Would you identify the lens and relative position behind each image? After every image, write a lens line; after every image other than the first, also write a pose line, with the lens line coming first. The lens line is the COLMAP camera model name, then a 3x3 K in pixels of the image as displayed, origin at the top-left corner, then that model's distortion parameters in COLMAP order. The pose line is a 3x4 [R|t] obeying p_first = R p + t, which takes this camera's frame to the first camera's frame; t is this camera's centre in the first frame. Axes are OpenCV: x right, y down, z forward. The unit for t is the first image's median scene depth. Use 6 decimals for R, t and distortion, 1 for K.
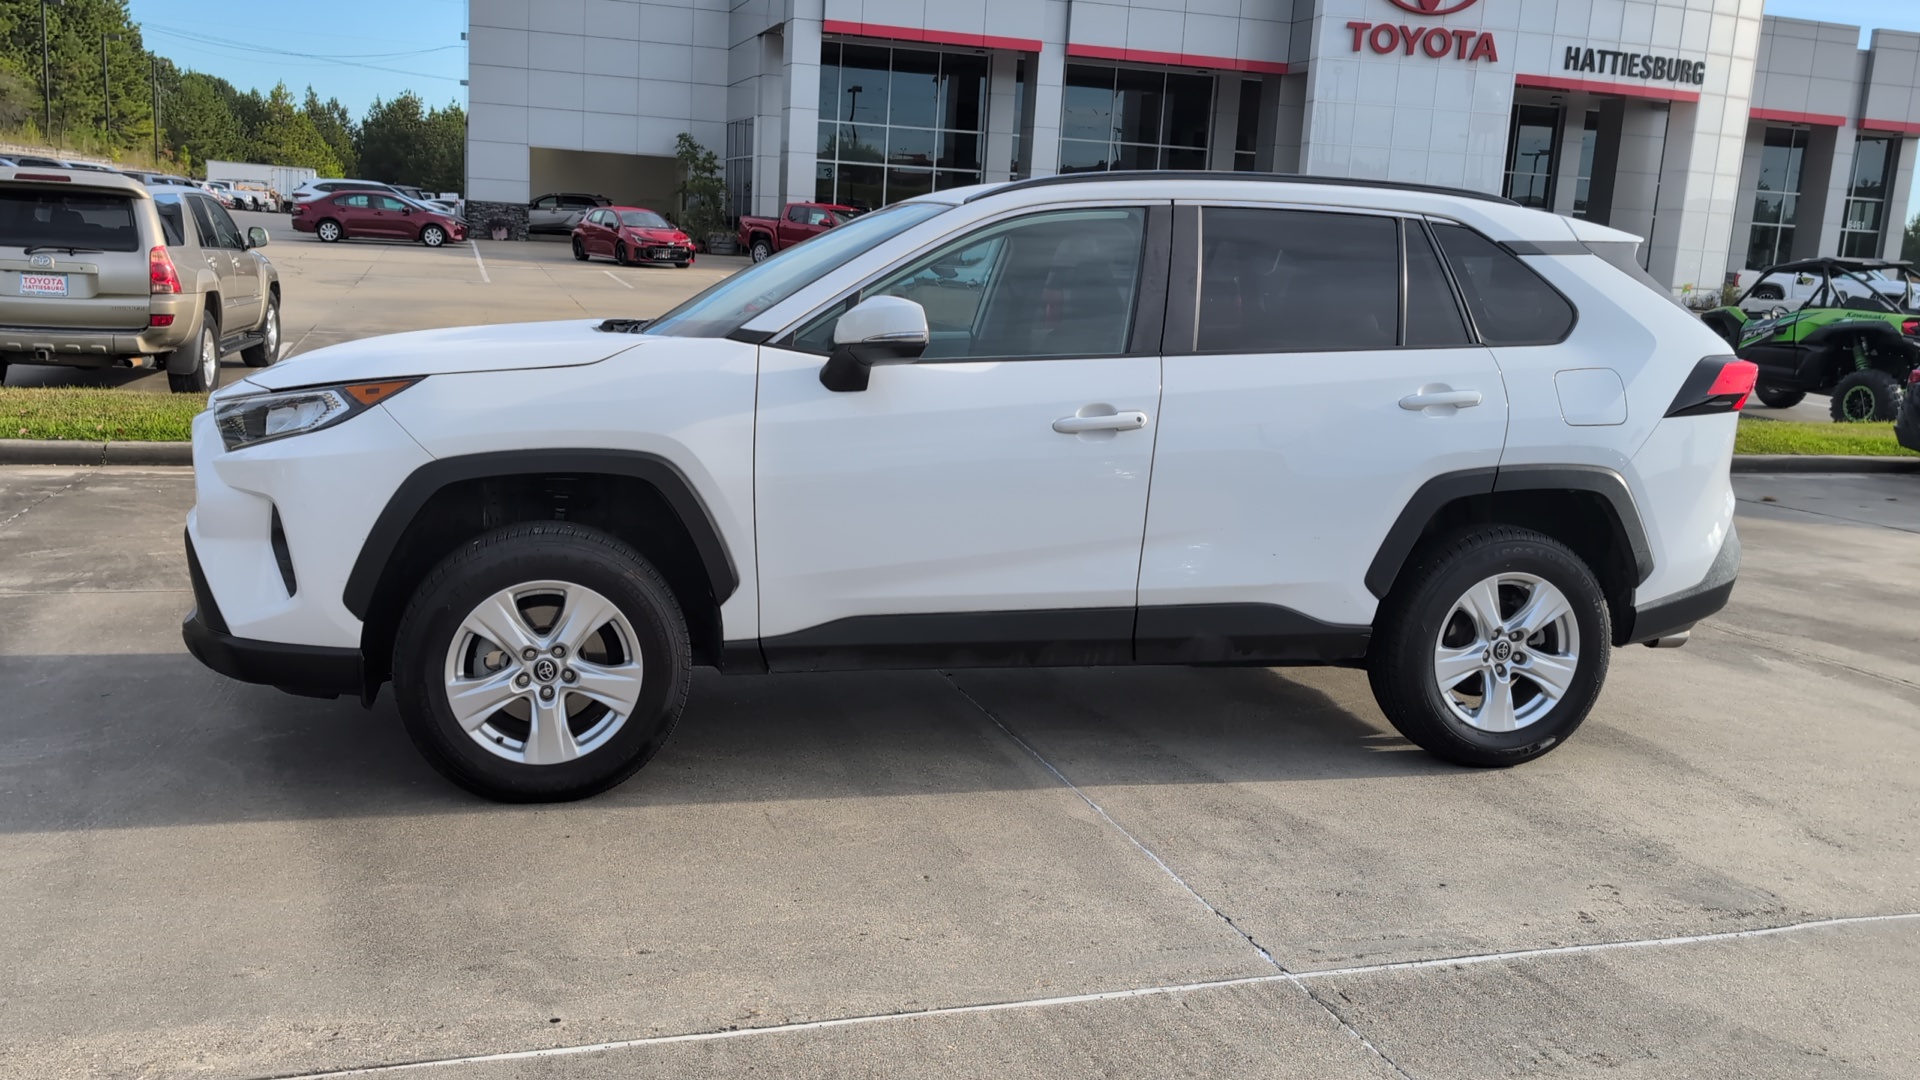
lens RADIAL K [[1620.7, 0, 965.1], [0, 1620.7, 537.3], [0, 0, 1]] dist [0.038511, -0.048121]
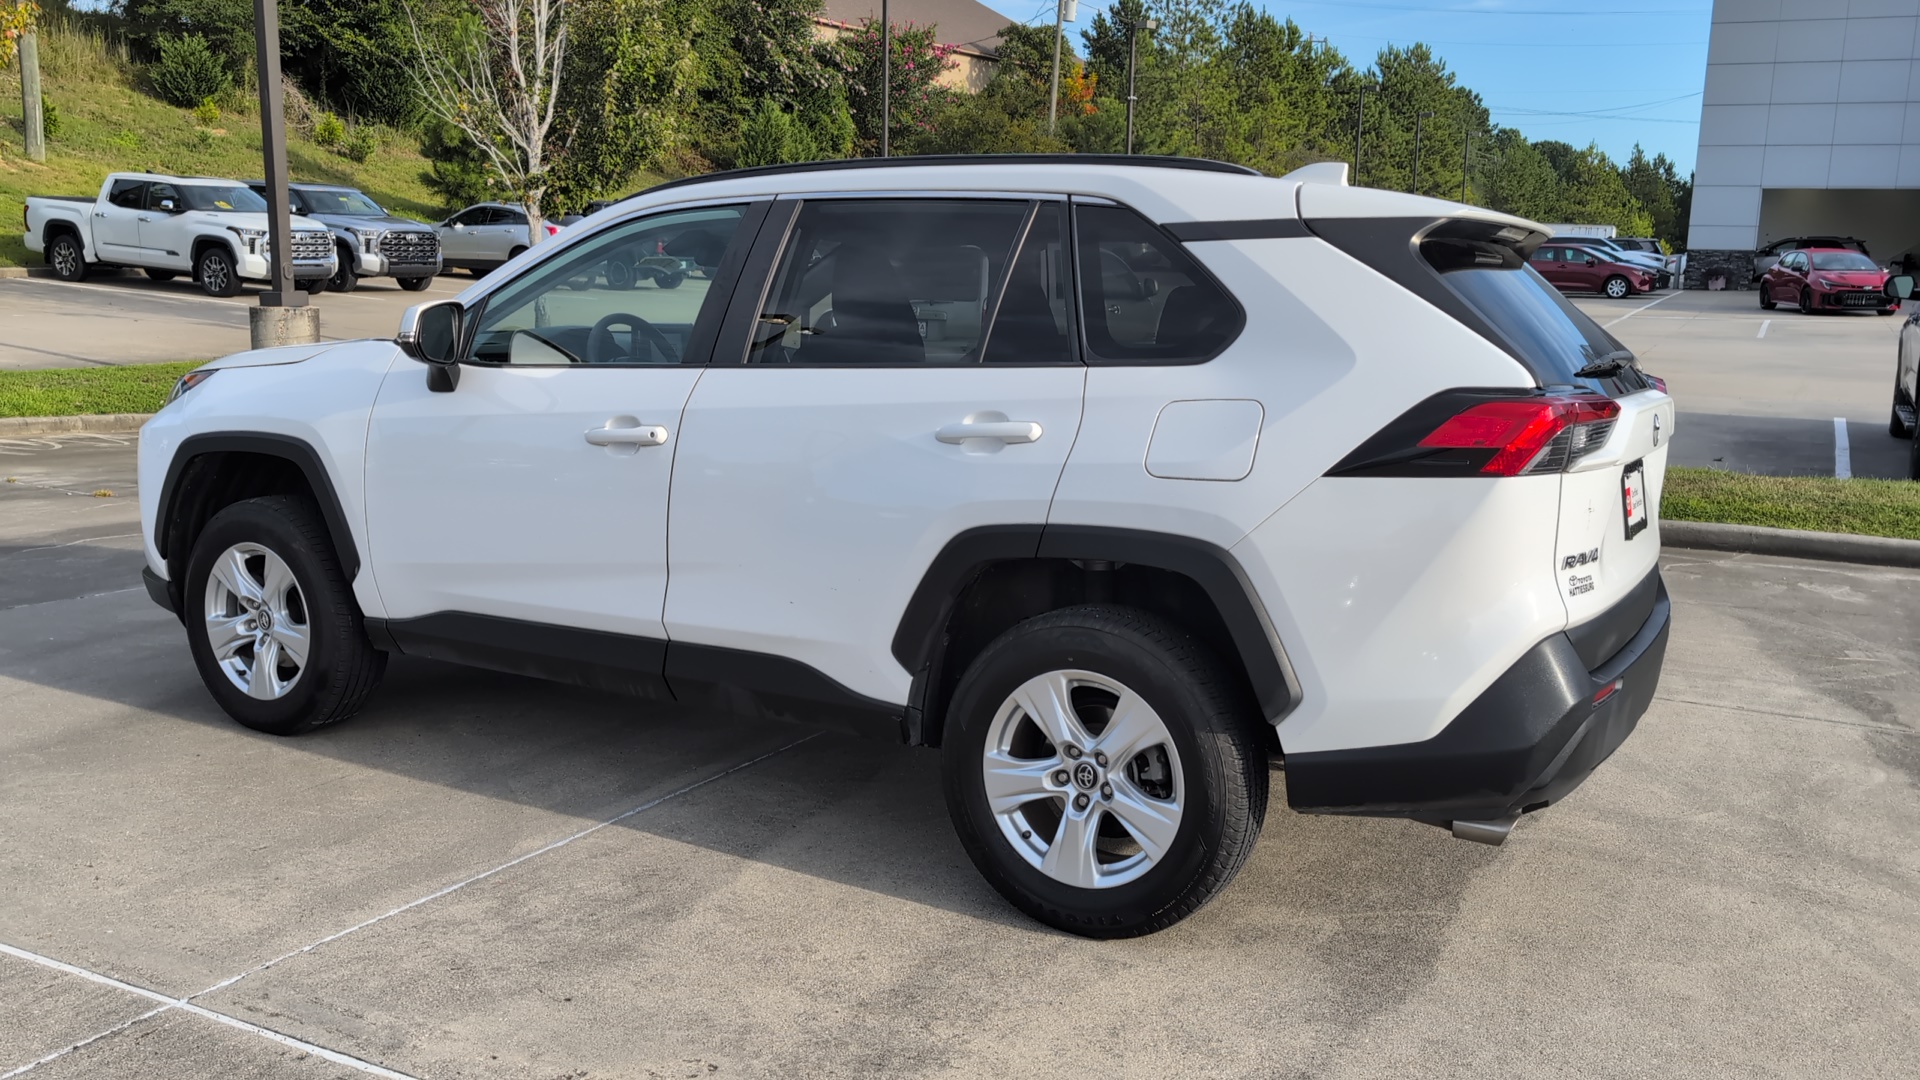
lens RADIAL K [[1620.7, 0, 965.1], [0, 1620.7, 537.3], [0, 0, 1]] dist [0.038511, -0.048121]
pose [[0.707622, 0.085409, -0.701410, 0.091346], [-0.109826, 0.993898, 0.010226, -0.004549], [0.698004, 0.069797, 0.712684, 0.049300]]
